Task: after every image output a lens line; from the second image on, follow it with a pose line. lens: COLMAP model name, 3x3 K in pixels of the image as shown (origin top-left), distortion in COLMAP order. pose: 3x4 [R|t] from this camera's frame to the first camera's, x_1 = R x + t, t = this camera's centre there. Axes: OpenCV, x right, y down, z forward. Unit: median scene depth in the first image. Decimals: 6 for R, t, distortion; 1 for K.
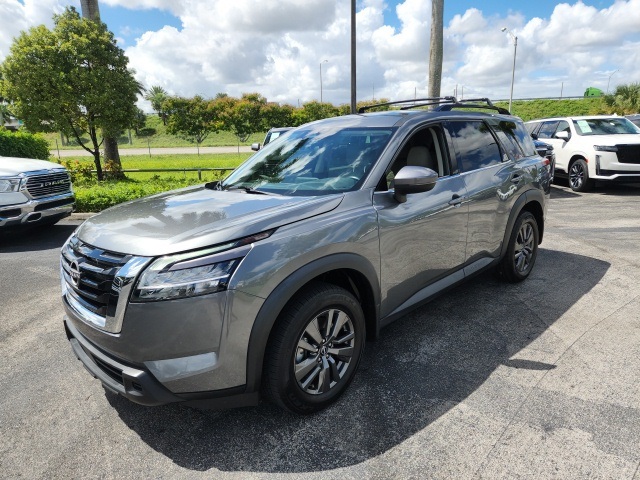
lens RADIAL K [[428.4, 0, 324.2], [0, 428.4, 240.4], [0, 0, 1]] dist [0.050030, -0.043569]
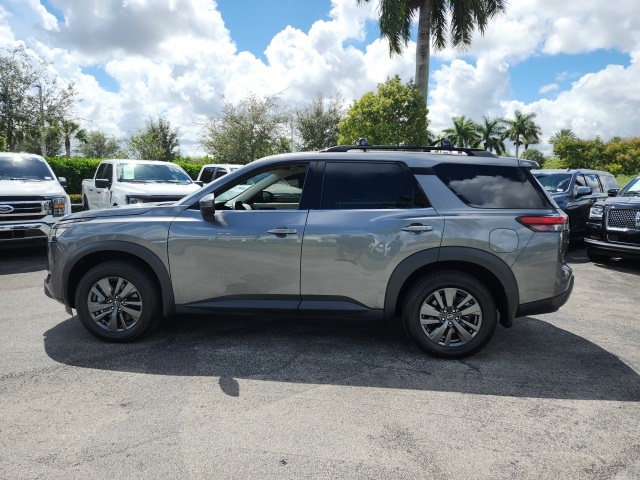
lens RADIAL K [[428.4, 0, 324.0], [0, 428.4, 240.3], [0, 0, 1]] dist [0.050030, -0.043569]
pose [[0.633671, 0.144219, -0.760041, 0.969033], [-0.216160, 0.976345, 0.005043, -0.078240], [0.742789, 0.161095, 0.649856, 0.316144]]
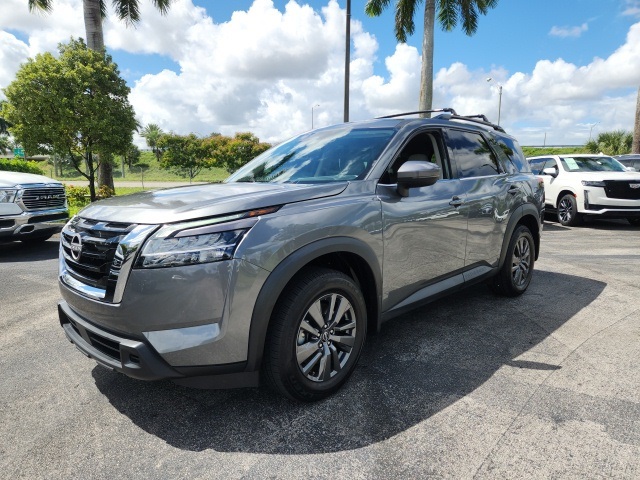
lens RADIAL K [[428.4, 0, 314.7], [0, 428.4, 239.1], [0, 0, 1]] dist [0.050030, -0.043569]
pose [[0.999604, 0.027449, 0.006209, -0.022733], [-0.026730, 0.995054, -0.095675, 0.079782], [-0.008804, 0.095471, 0.995393, 0.005991]]
